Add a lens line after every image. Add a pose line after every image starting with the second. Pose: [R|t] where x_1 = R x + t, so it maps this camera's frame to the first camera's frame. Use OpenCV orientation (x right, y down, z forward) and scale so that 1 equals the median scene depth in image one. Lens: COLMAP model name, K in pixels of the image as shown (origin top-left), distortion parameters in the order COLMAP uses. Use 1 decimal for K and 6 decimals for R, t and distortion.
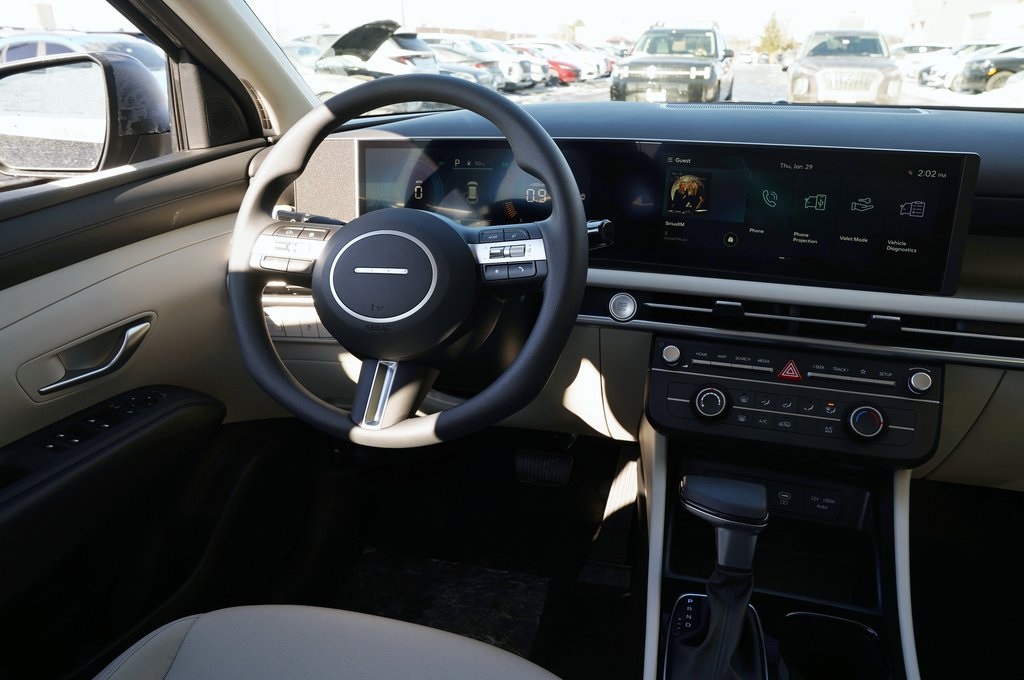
lens RADIAL K [[715.9, 0, 513.2], [0, 715.9, 345.3], [0, 0, 1]] dist [-0.124934, 0.091585]
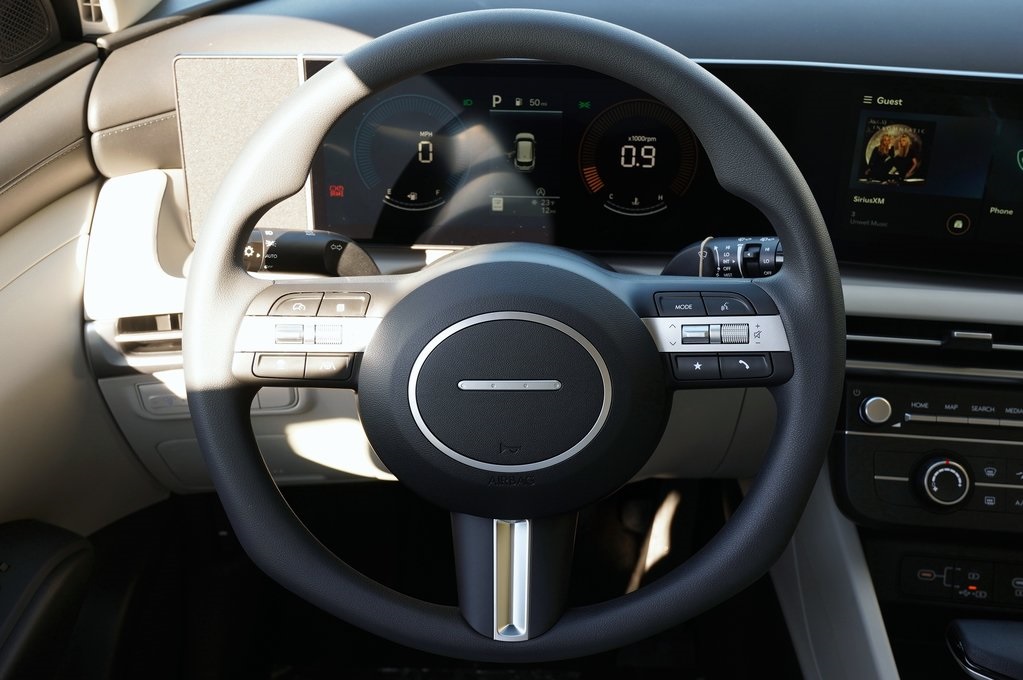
lens RADIAL K [[1111.8, 0, 517.7], [0, 1111.8, 336.4], [0, 0, 1]] dist [-0.005355, 0.000000]
pose [[0.968702, -0.105083, 0.224886, -0.328322], [0.065206, 0.981881, 0.177927, -0.263666], [-0.239508, -0.157694, 0.958002, 0.116413]]
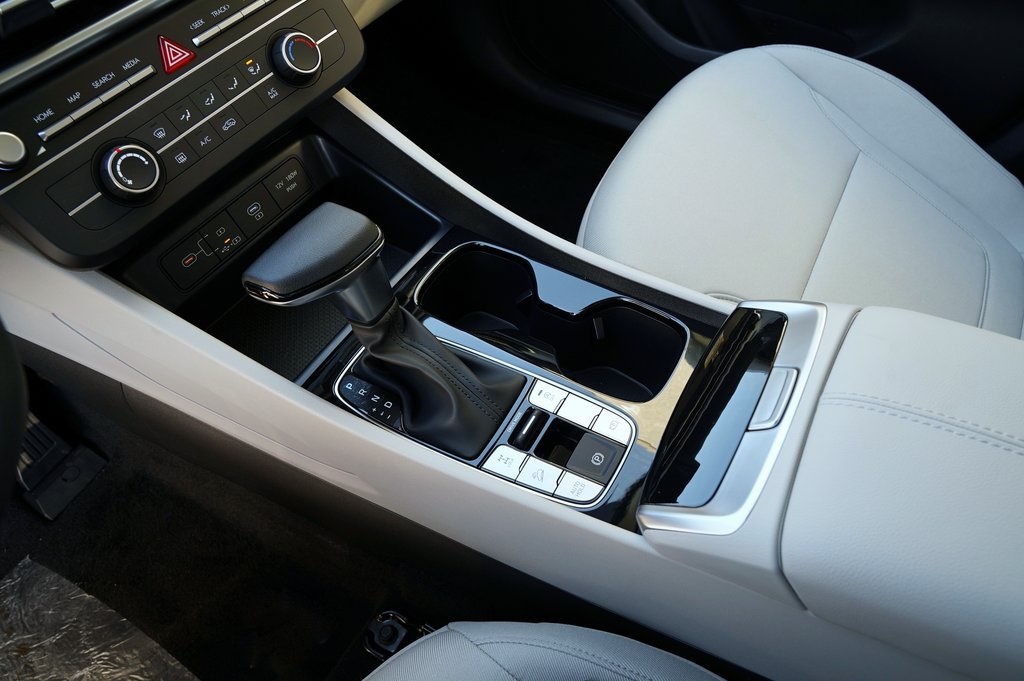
lens RADIAL K [[715.9, 0, 516.2], [0, 715.9, 339.0], [0, 0, 1]] dist [-0.124934, 0.091585]
pose [[0.231529, -0.765218, 0.600696, -0.112106], [0.379044, 0.639635, 0.668725, -0.098138], [-0.895947, 0.072861, 0.438145, 0.451175]]
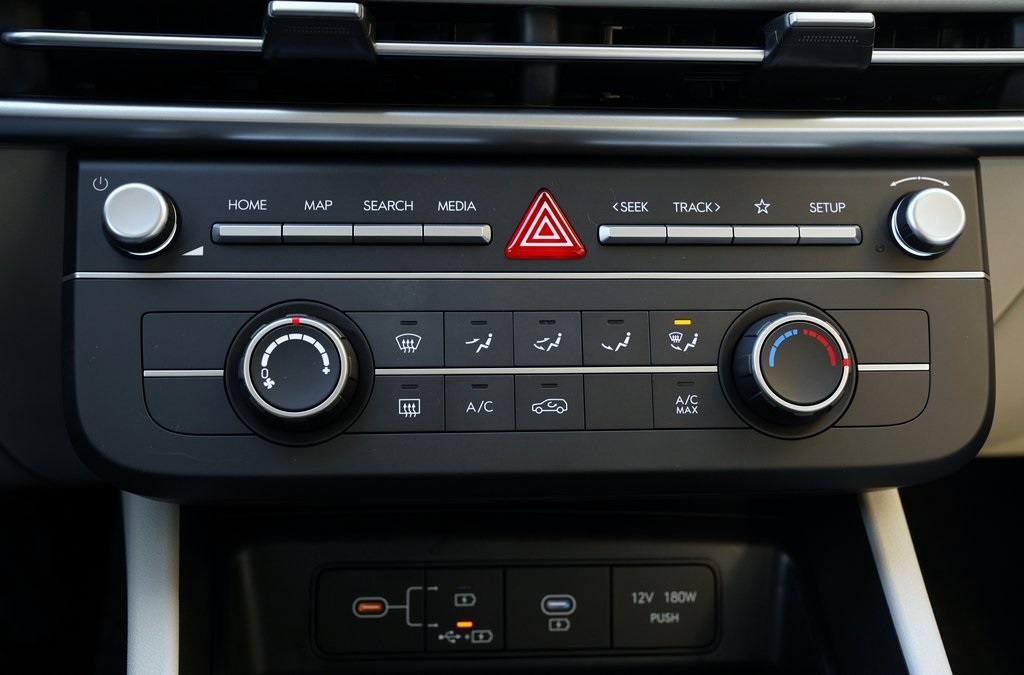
lens RADIAL K [[1137.1, 0, 517.5], [0, 1137.1, 342.6], [0, 0, 1]] dist [0.002478, 0.000000]
pose [[0.903952, -0.137454, 0.404940, 0.174038], [0.102248, 0.988940, 0.107437, 0.030412], [-0.415229, -0.055714, 0.908009, 0.545750]]
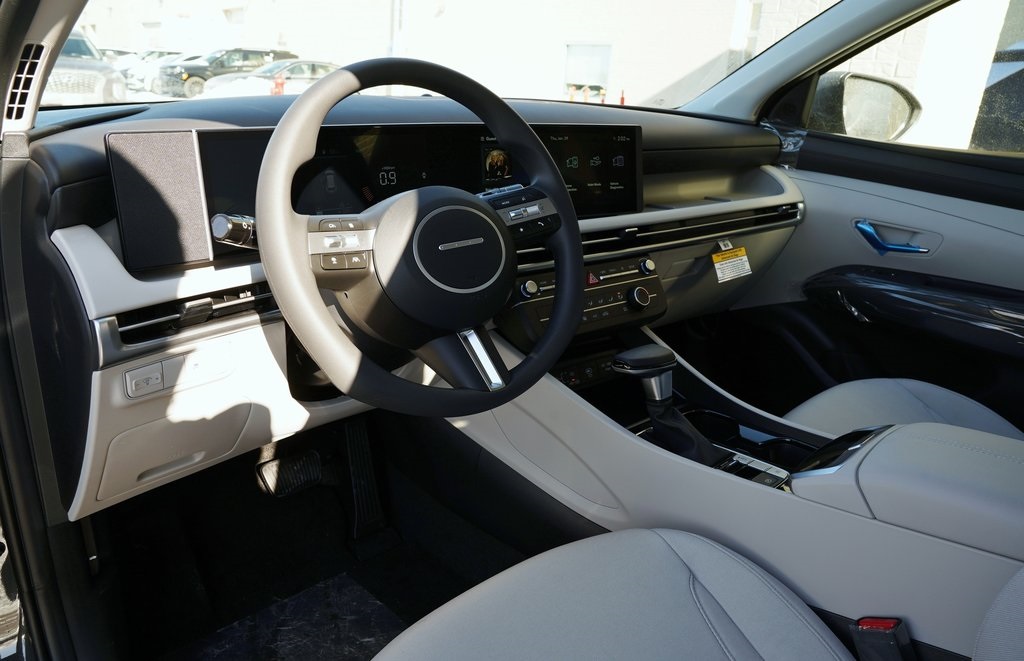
lens RADIAL K [[724.2, 0, 510.3], [0, 724.2, 325.5], [0, 0, 1]] dist [-0.077465, 0.036214]
pose [[0.520820, -0.235665, 0.820493, -0.912544], [0.266129, 0.958064, 0.106249, -0.072264], [-0.811124, 0.163021, 0.561696, 0.313975]]
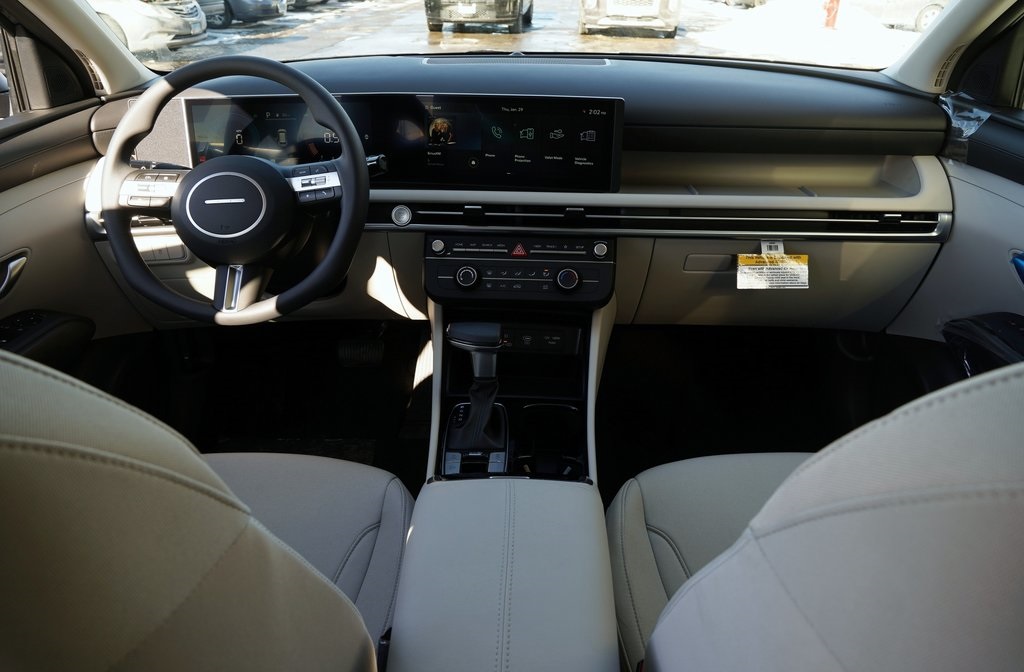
lens RADIAL K [[715.9, 0, 513.7], [0, 715.9, 333.5], [0, 0, 1]] dist [-0.124934, 0.091585]
pose [[0.964900, -0.105415, 0.240530, 0.005778], [0.082582, 0.991233, 0.103136, 0.052514], [-0.249294, -0.079652, 0.965147, -0.443963]]
